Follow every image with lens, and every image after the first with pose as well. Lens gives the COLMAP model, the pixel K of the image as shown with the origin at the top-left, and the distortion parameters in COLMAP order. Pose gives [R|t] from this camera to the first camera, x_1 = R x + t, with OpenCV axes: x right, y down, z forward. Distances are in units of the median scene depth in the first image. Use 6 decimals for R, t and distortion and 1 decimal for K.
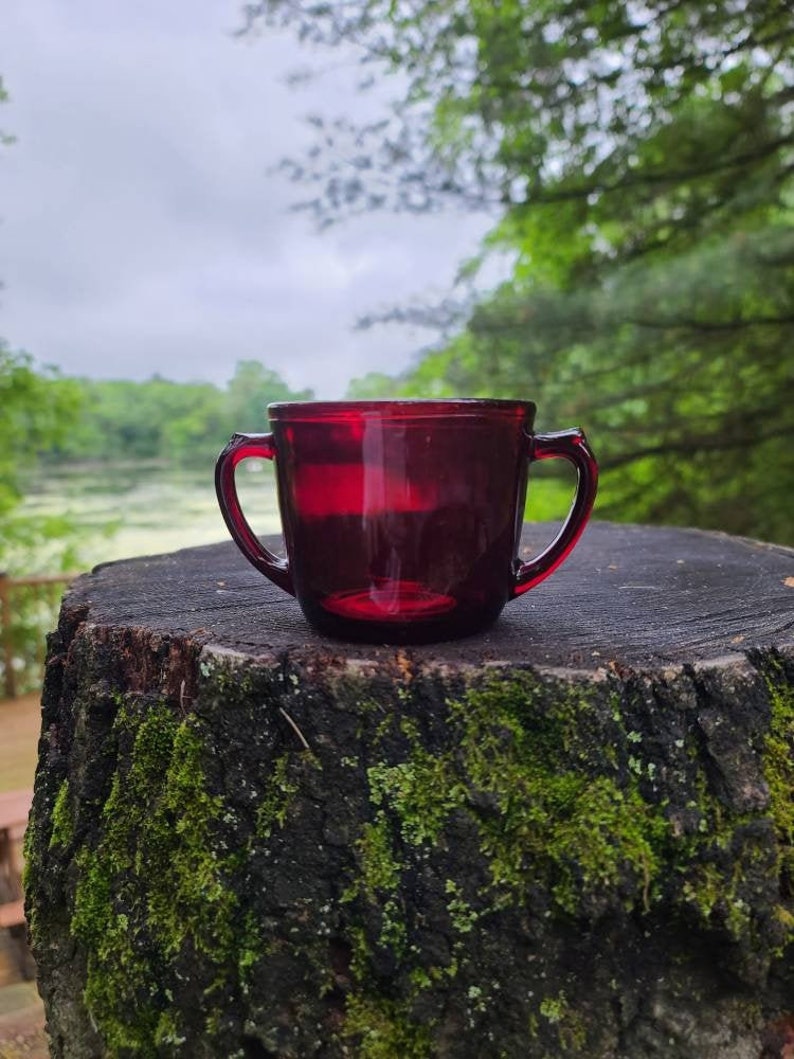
lens RADIAL K [[808.4, 0, 397.0], [0, 808.4, 529.5], [0, 0, 1]] dist [0.001104, 0.001774]
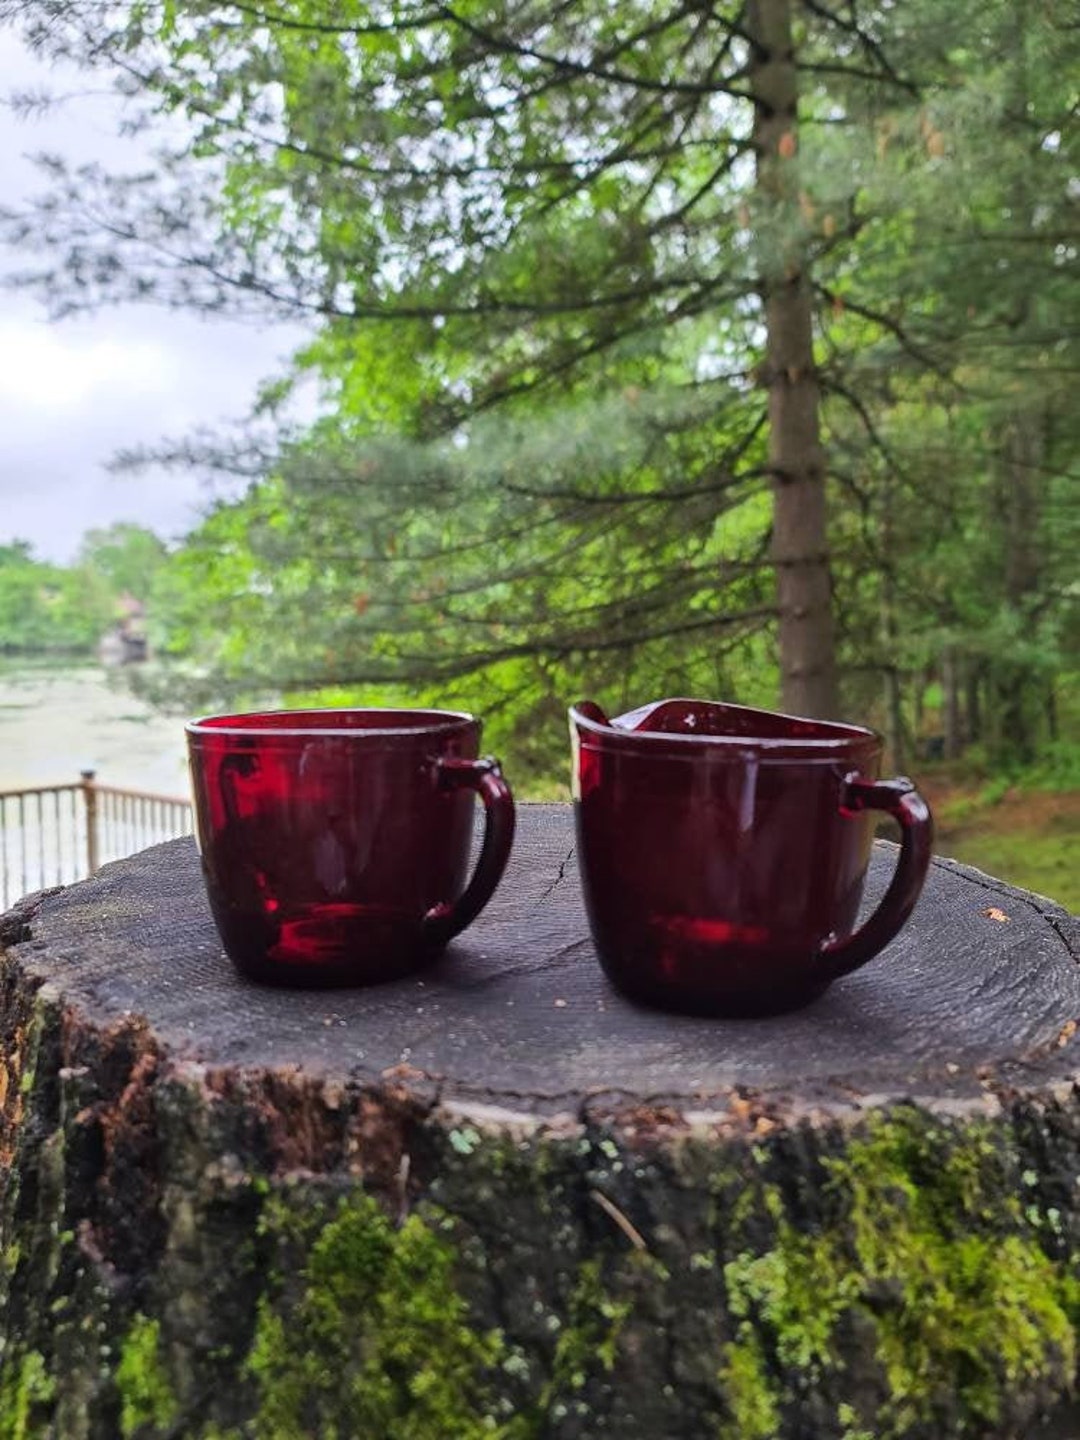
lens RADIAL K [[1072.2, 0, 540.0], [0, 1072.2, 720.0], [0, 0, 1]] dist [0.059127, -0.073178]
pose [[0.947516, 0.001956, 0.319701, -0.509362], [0.006839, 0.999628, -0.026386, -0.173393], [-0.319634, 0.027188, 0.947151, 0.112213]]
